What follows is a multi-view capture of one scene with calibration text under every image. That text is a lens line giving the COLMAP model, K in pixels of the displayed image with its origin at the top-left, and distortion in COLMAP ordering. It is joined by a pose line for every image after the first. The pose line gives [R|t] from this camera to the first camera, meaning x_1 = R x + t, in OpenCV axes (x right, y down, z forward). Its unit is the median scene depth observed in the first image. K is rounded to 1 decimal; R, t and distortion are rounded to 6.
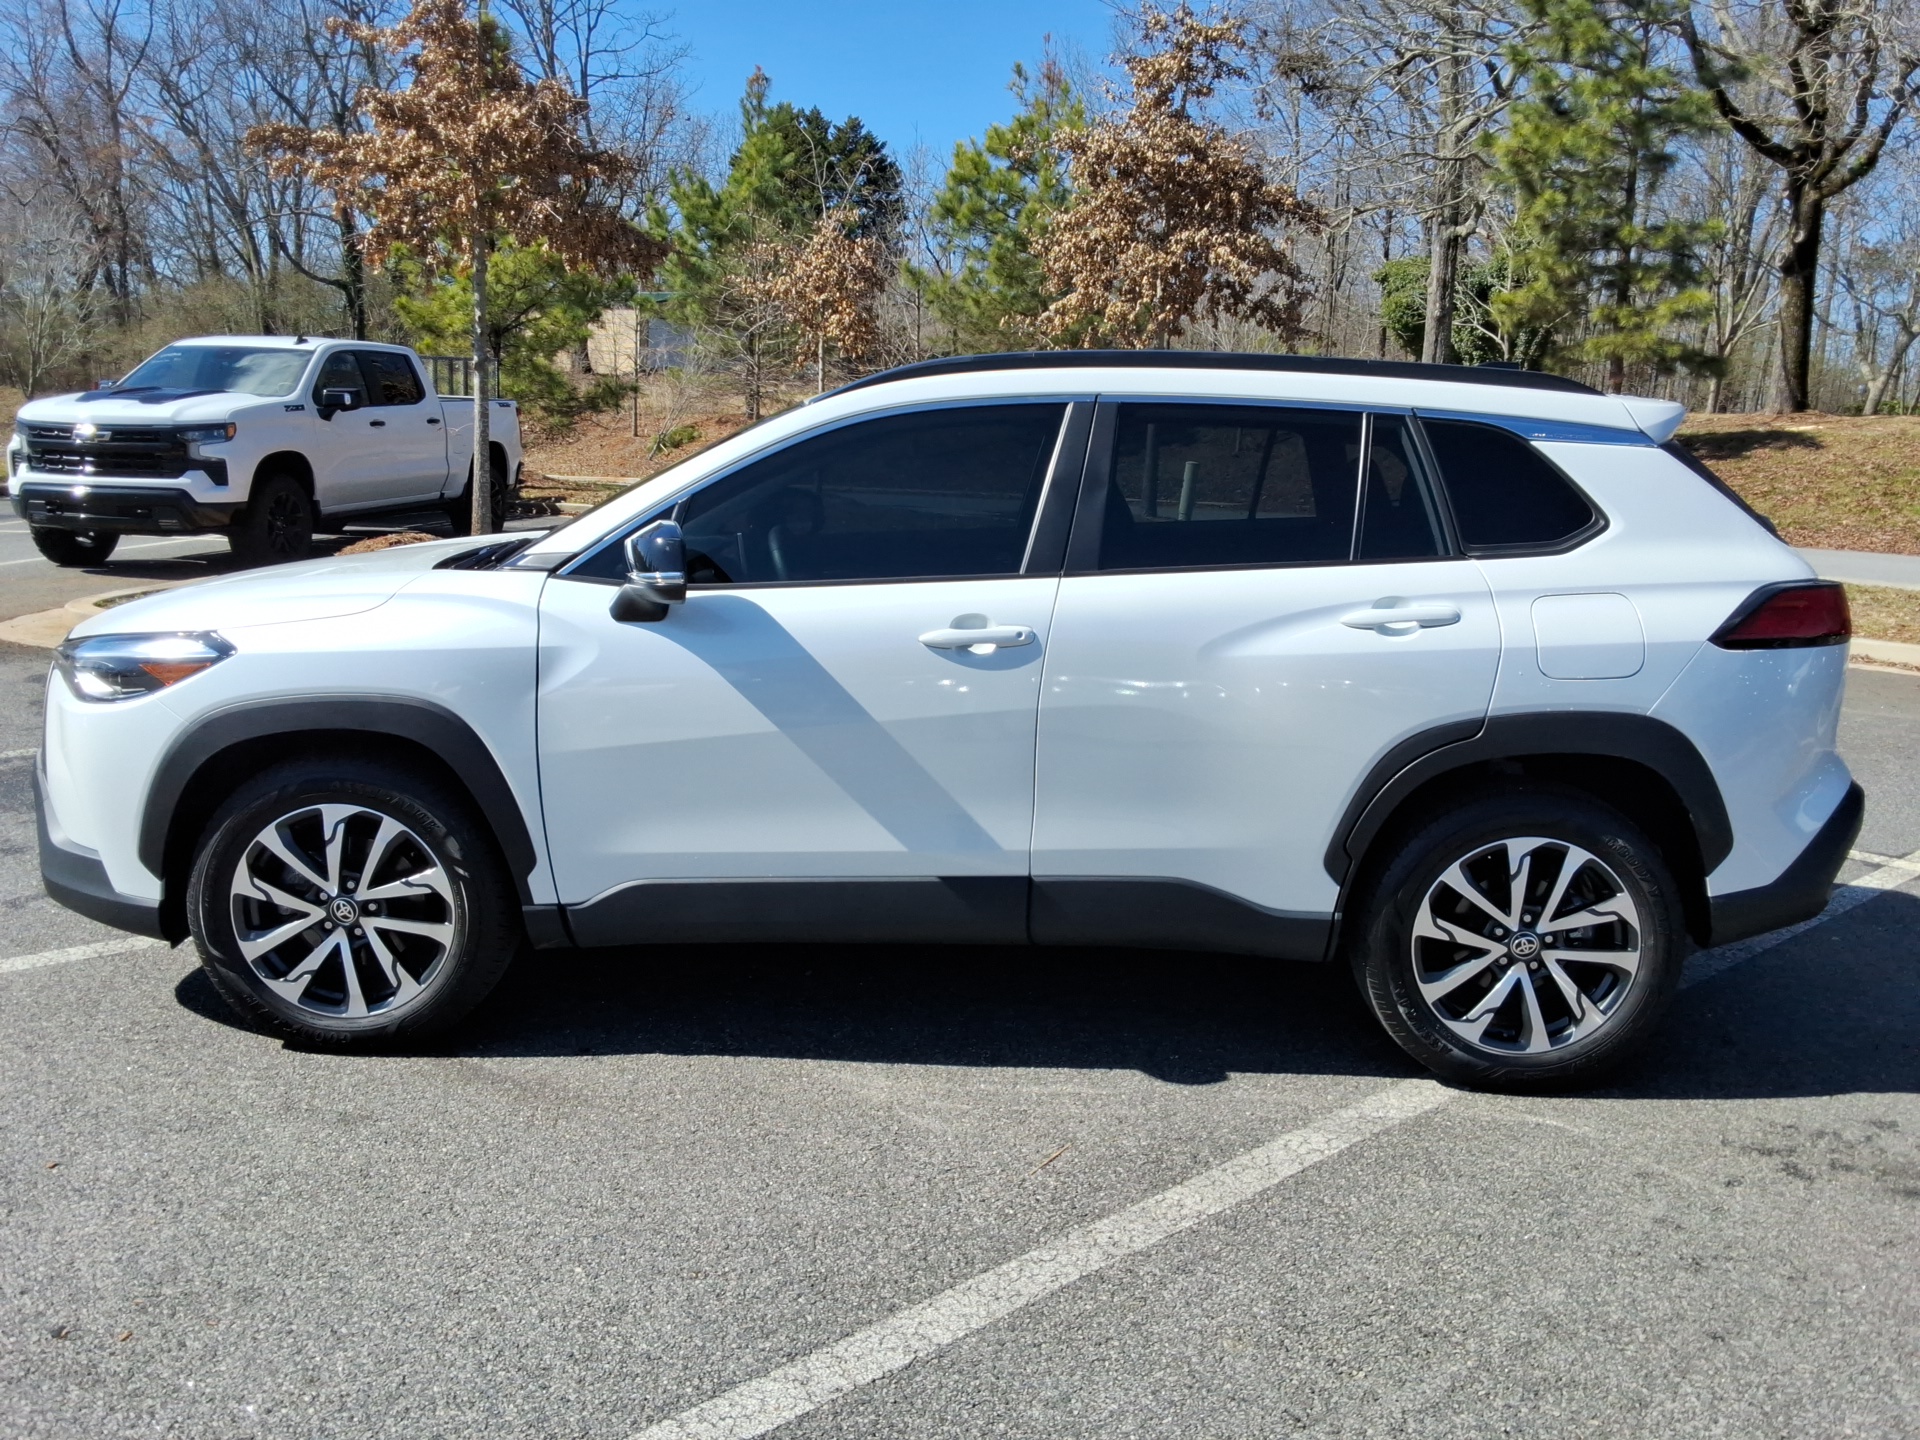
lens RADIAL K [[1540.6, 0, 954.7], [0, 1540.6, 708.3], [0, 0, 1]] dist [0.099340, -0.151183]
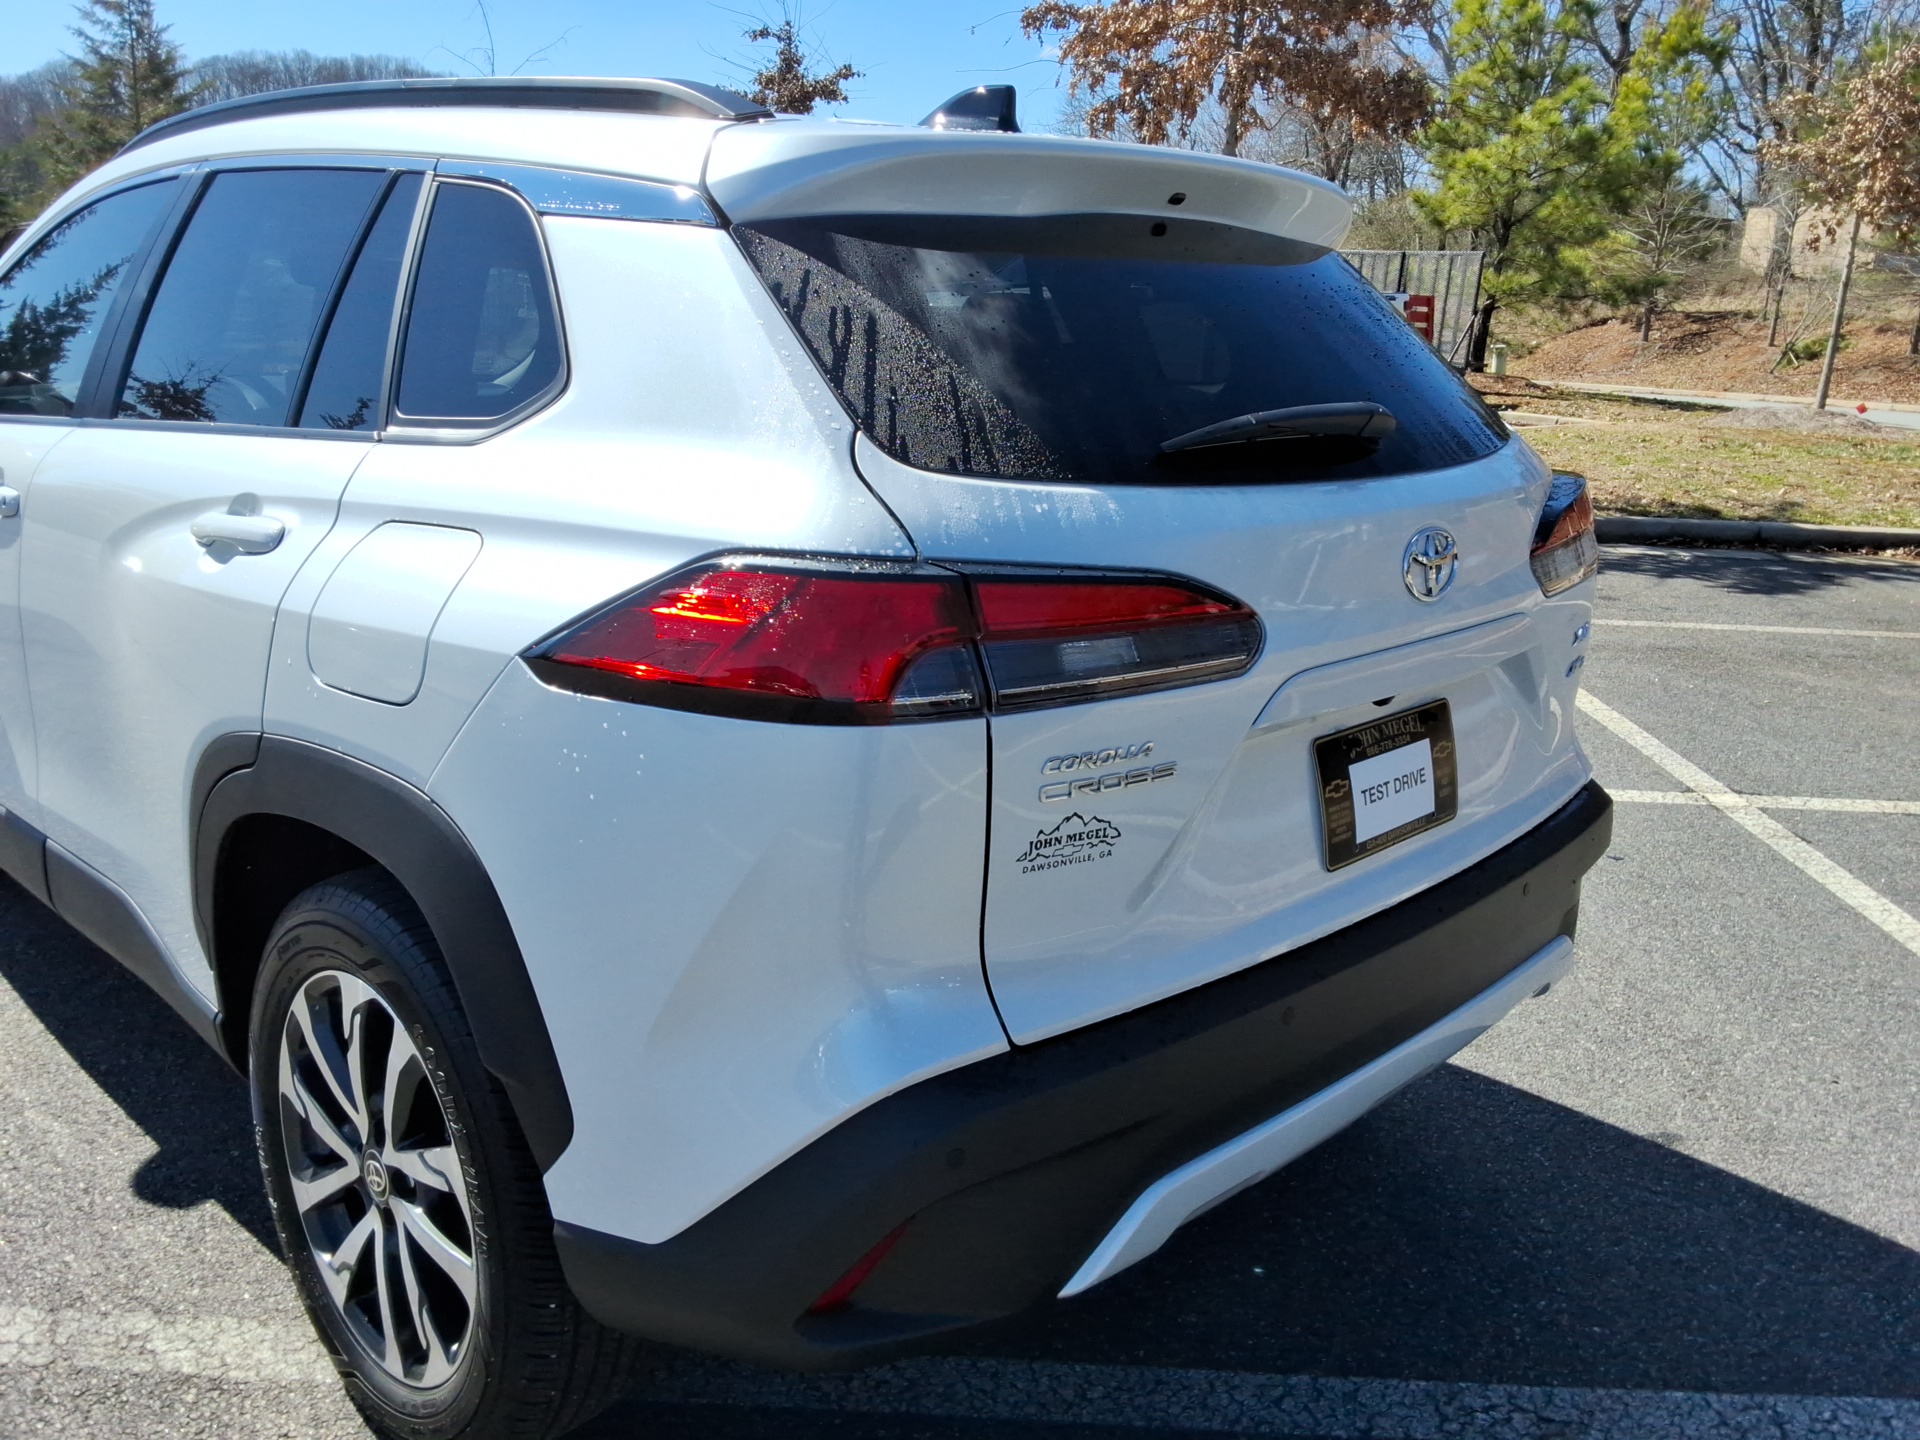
lens RADIAL K [[1540.6, 0, 967.6], [0, 1540.6, 707.0], [0, 0, 1]] dist [0.099340, -0.151183]
pose [[0.737039, 0.174327, -0.652980, 0.838676], [-0.139948, 0.984587, 0.104893, -0.090074], [0.661202, 0.014073, 0.750076, 0.731732]]
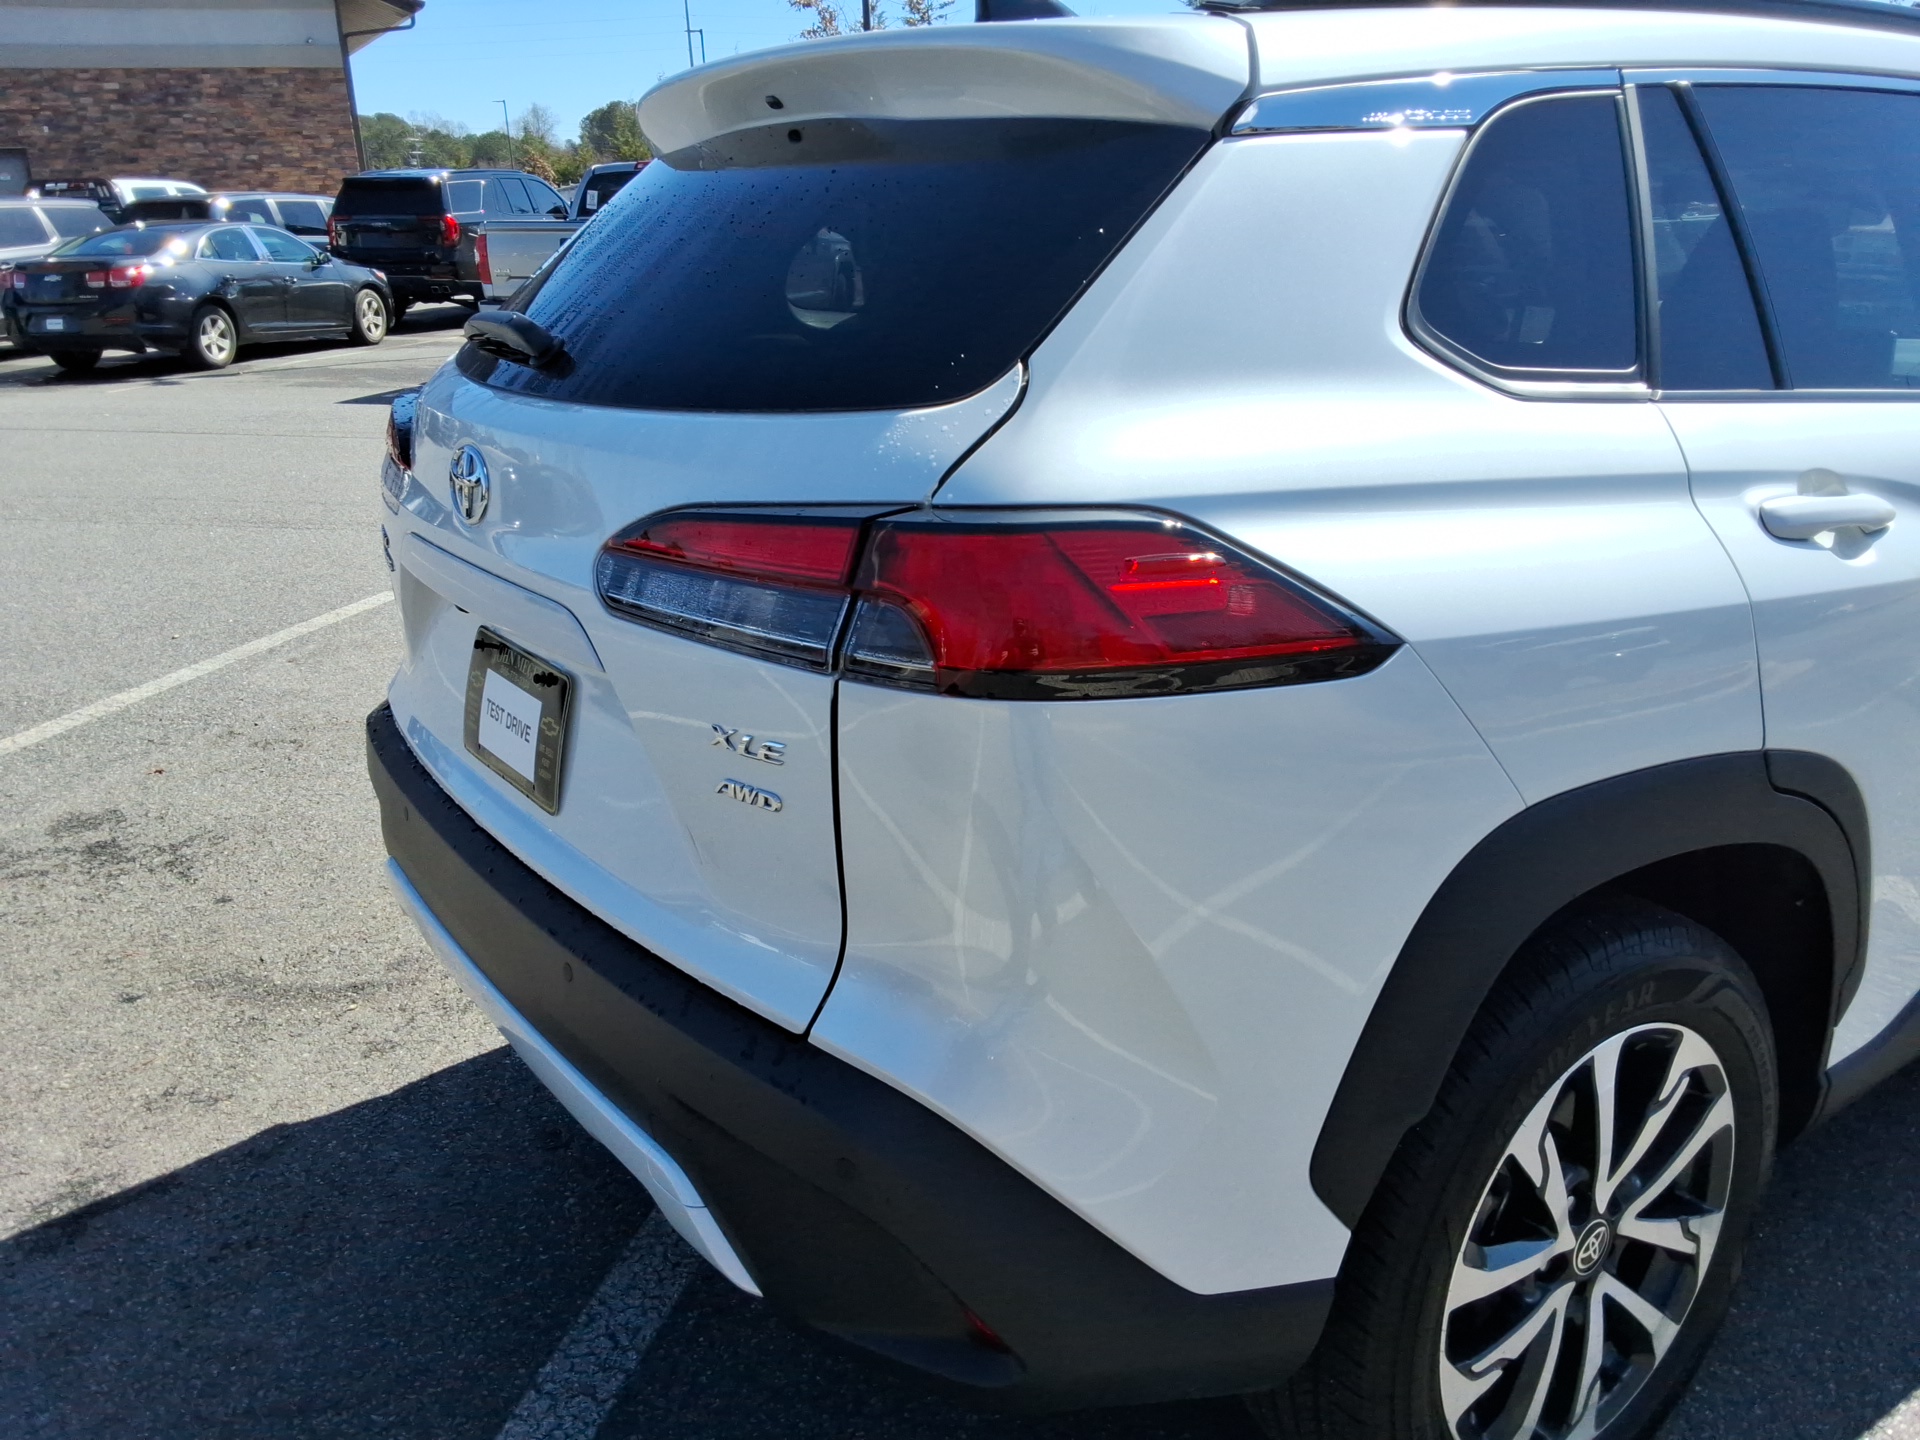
lens RADIAL K [[1540.6, 0, 982.6], [0, 1540.6, 696.5], [0, 0, 1]] dist [0.099340, -0.151183]
pose [[-0.802734, 0.153035, -0.576367, 0.773507], [-0.118214, 0.906494, 0.405331, -0.257223], [0.584503, 0.393508, -0.709582, 1.662002]]
